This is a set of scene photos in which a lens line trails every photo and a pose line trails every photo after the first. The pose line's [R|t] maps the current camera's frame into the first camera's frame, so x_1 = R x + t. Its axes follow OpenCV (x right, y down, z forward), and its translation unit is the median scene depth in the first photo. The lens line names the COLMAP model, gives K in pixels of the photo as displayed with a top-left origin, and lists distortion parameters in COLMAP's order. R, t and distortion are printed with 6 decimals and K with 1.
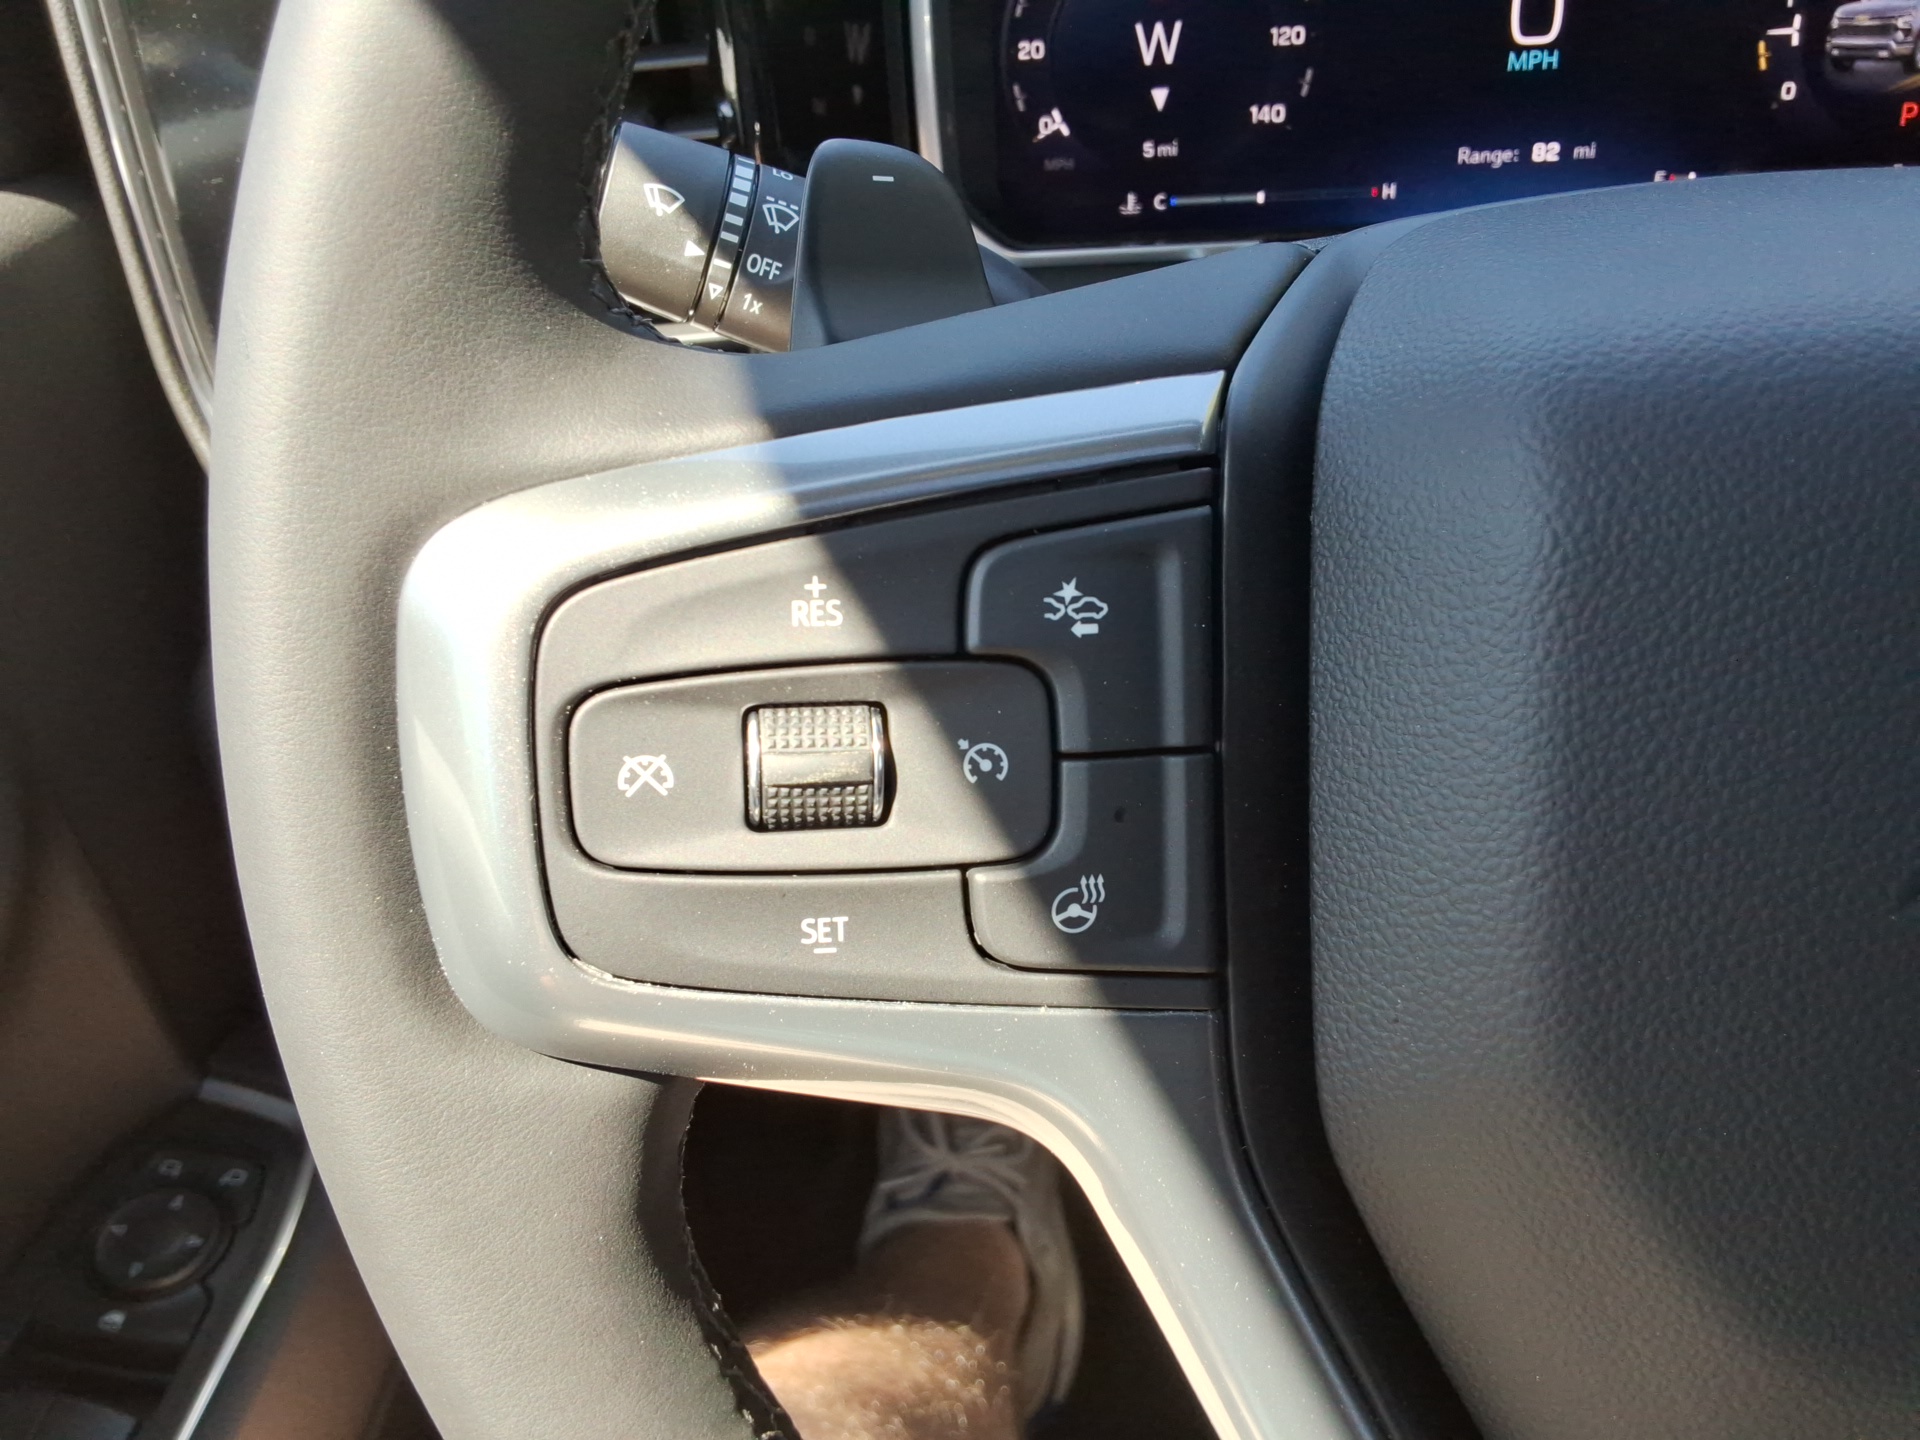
lens RADIAL K [[1542.8, 0, 996.3], [0, 1542.8, 723.6], [0, 0, 1]] dist [0.102921, -0.166846]
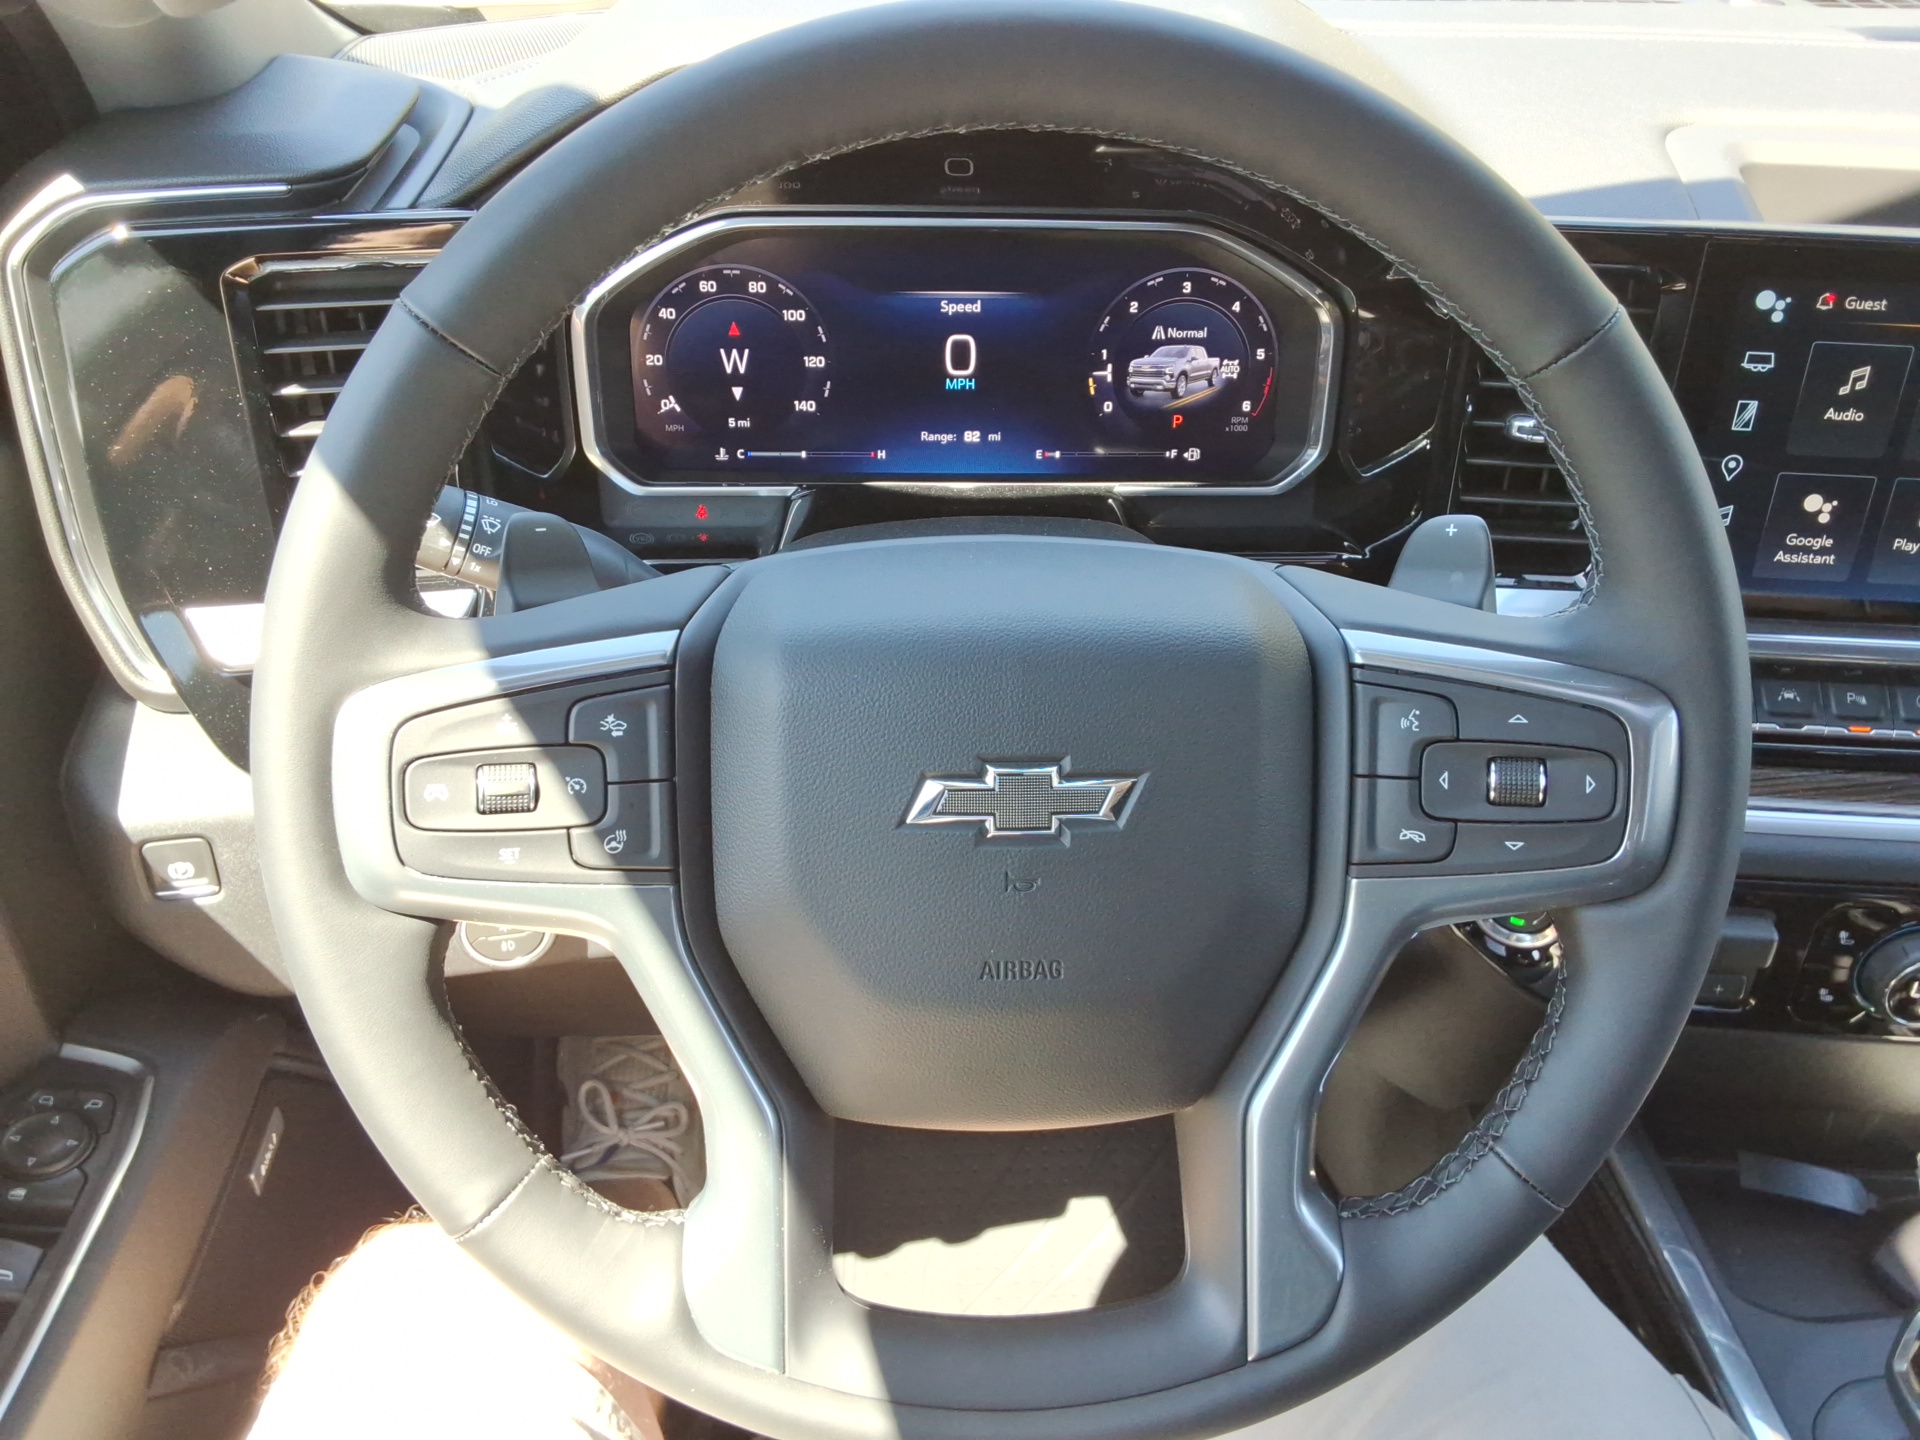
lens RADIAL K [[1530.7, 0, 977.4], [0, 1530.7, 715.8], [0, 0, 1]] dist [0.128482, -0.209285]
pose [[0.985013, -0.004544, 0.172422, 0.078258], [0.014468, 0.998306, -0.056347, 0.023781], [-0.171874, 0.057997, 0.983410, -0.617875]]
